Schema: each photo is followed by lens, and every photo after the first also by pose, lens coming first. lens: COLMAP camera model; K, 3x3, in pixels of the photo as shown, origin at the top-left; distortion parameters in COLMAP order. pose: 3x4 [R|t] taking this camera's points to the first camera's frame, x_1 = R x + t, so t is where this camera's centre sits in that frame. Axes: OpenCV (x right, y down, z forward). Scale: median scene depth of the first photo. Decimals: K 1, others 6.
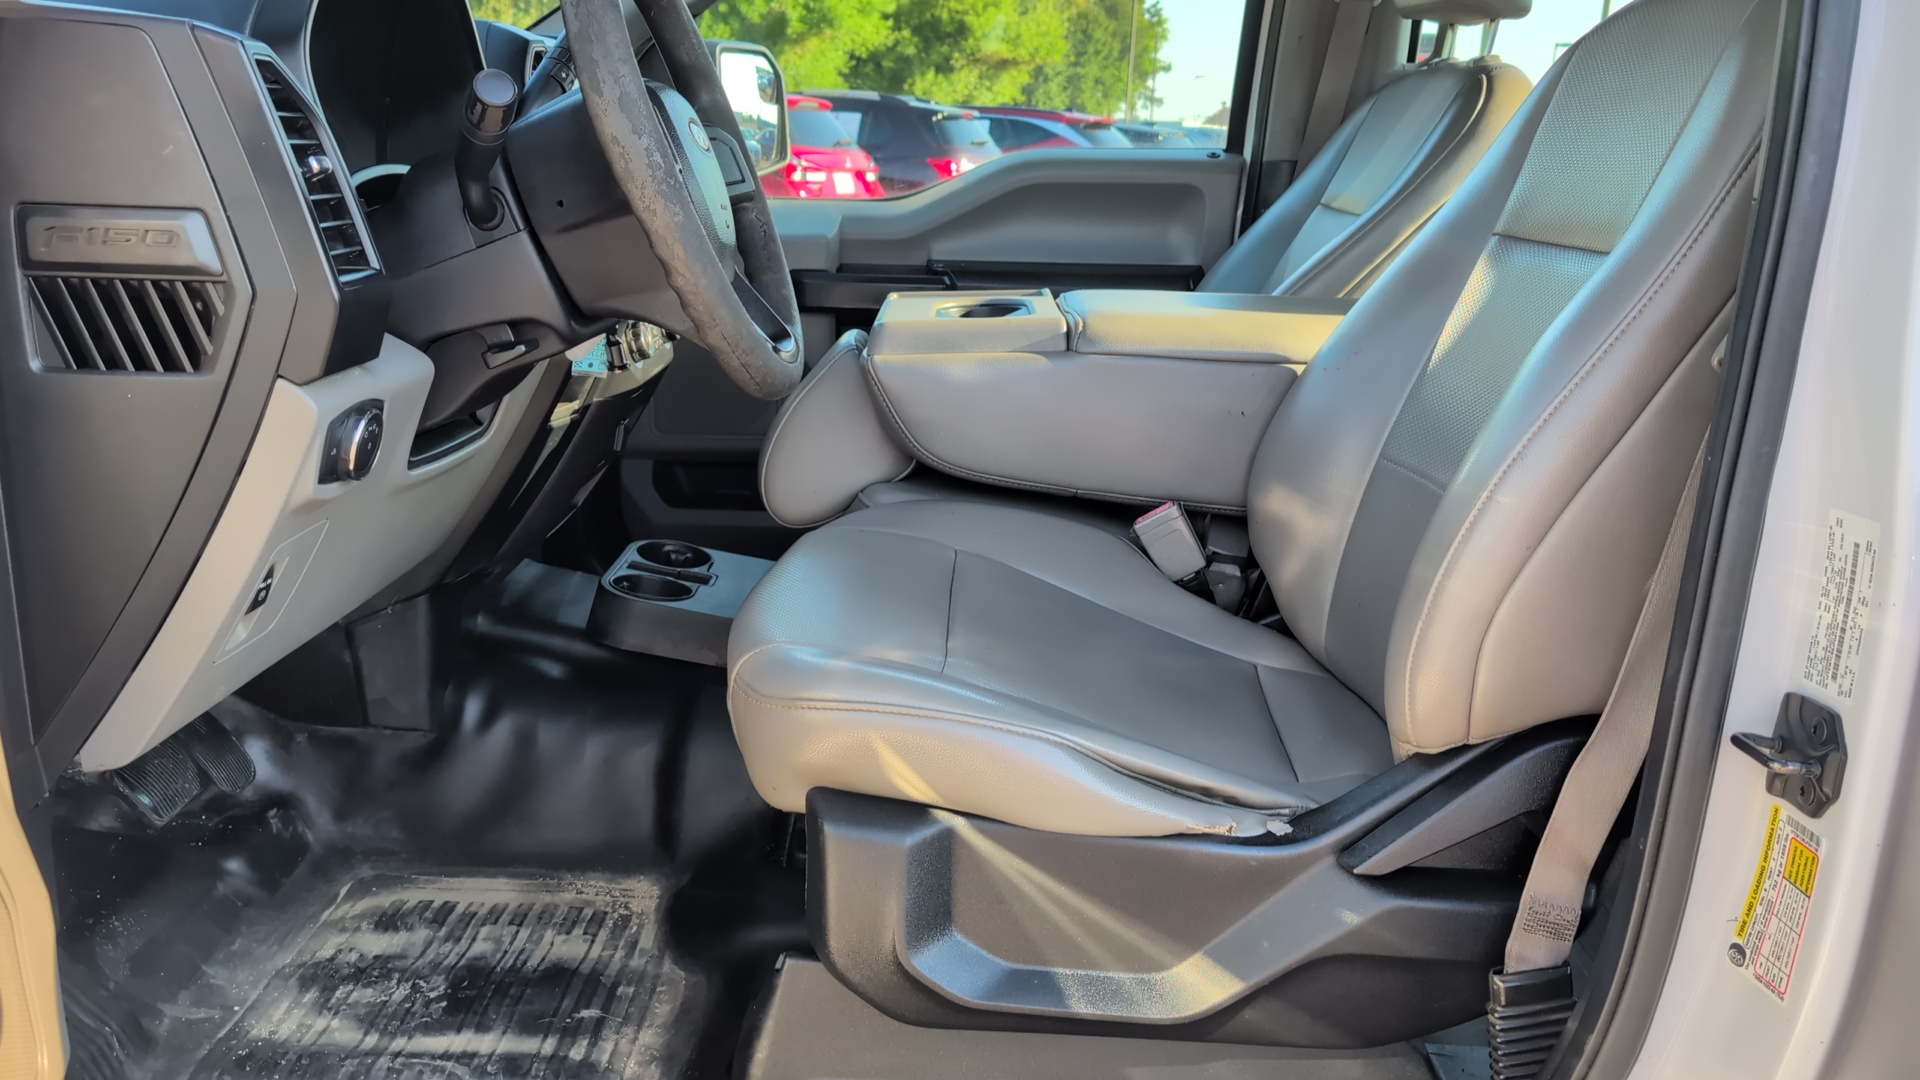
lens RADIAL K [[1633.4, 0, 966.7], [0, 1633.4, 539.0], [0, 0, 1]] dist [0.023685, -0.018823]
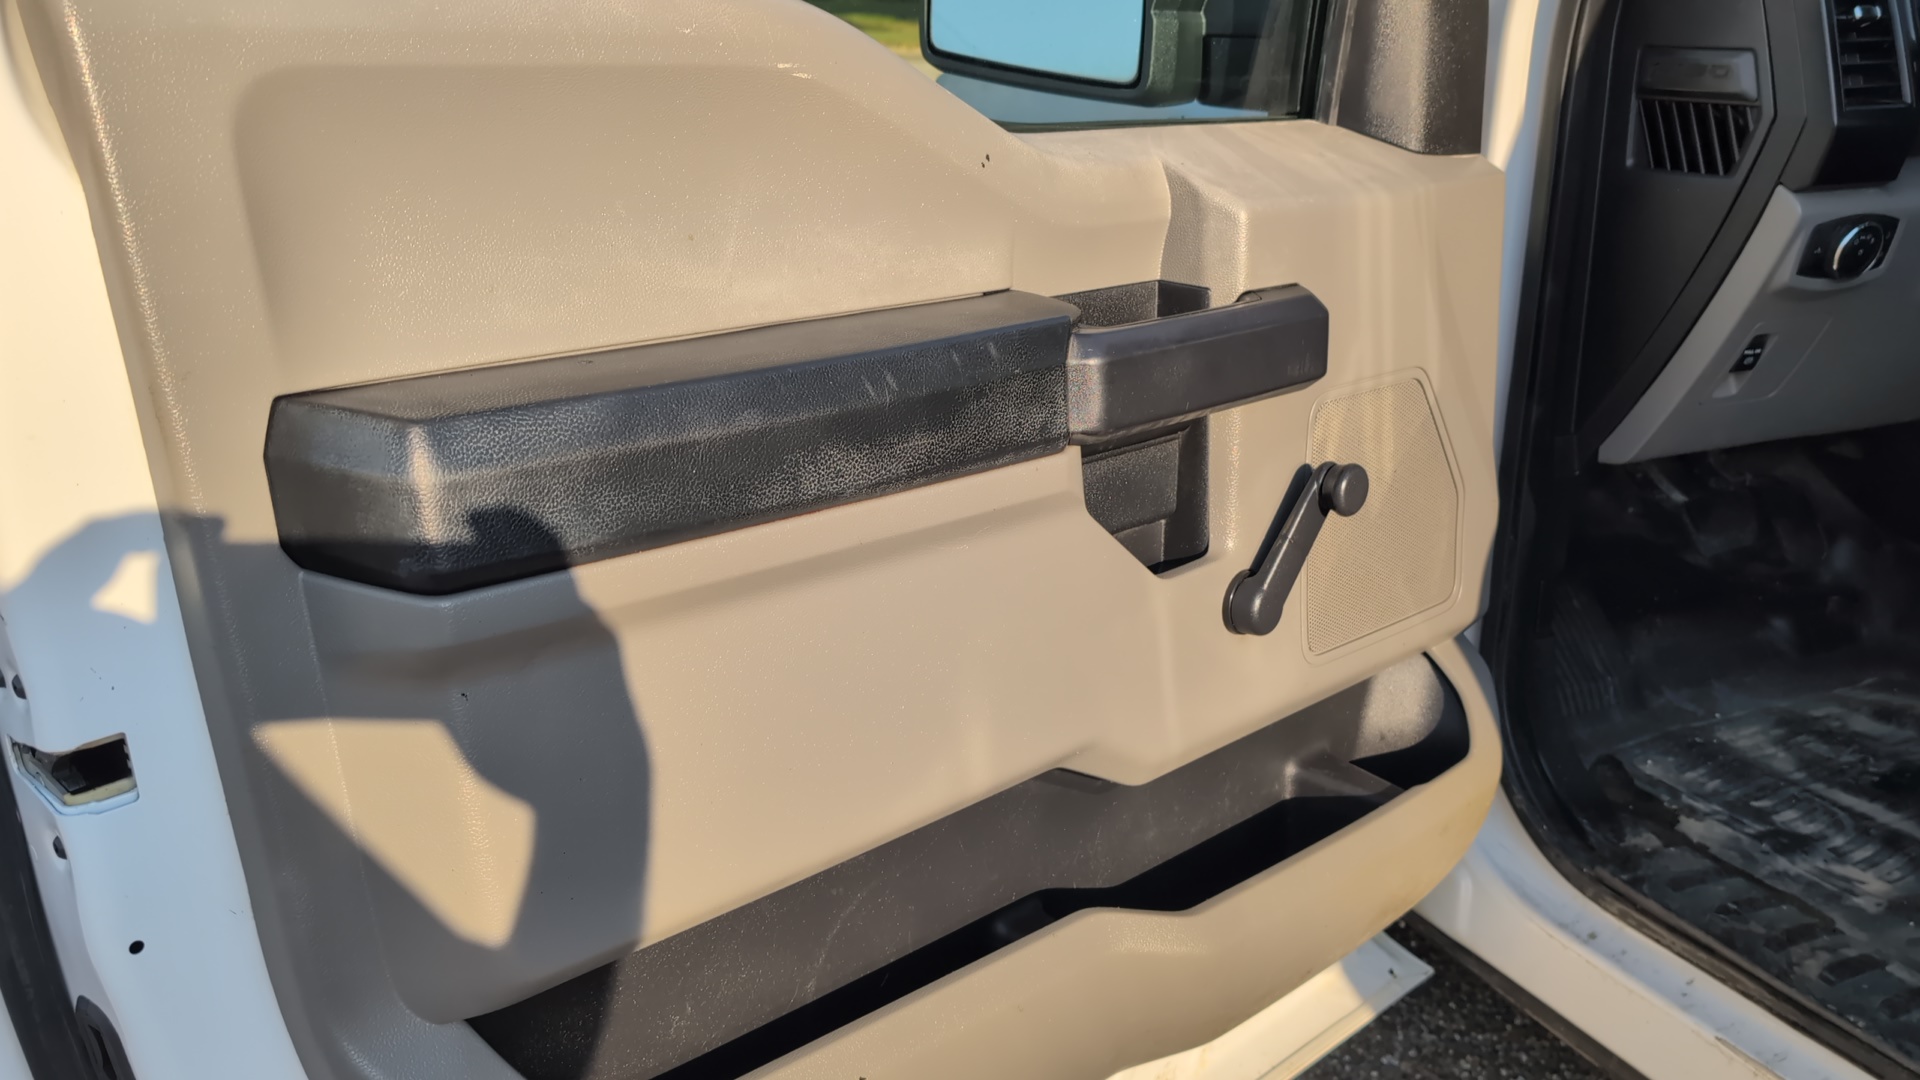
lens RADIAL K [[1633.4, 0, 961.5], [0, 1633.4, 541.3], [0, 0, 1]] dist [0.023685, -0.018823]
pose [[0.440305, 0.259204, -0.859619, 0.358150], [-0.198825, 0.961800, 0.188175, 0.041861], [0.875557, 0.088059, 0.475021, -0.109275]]
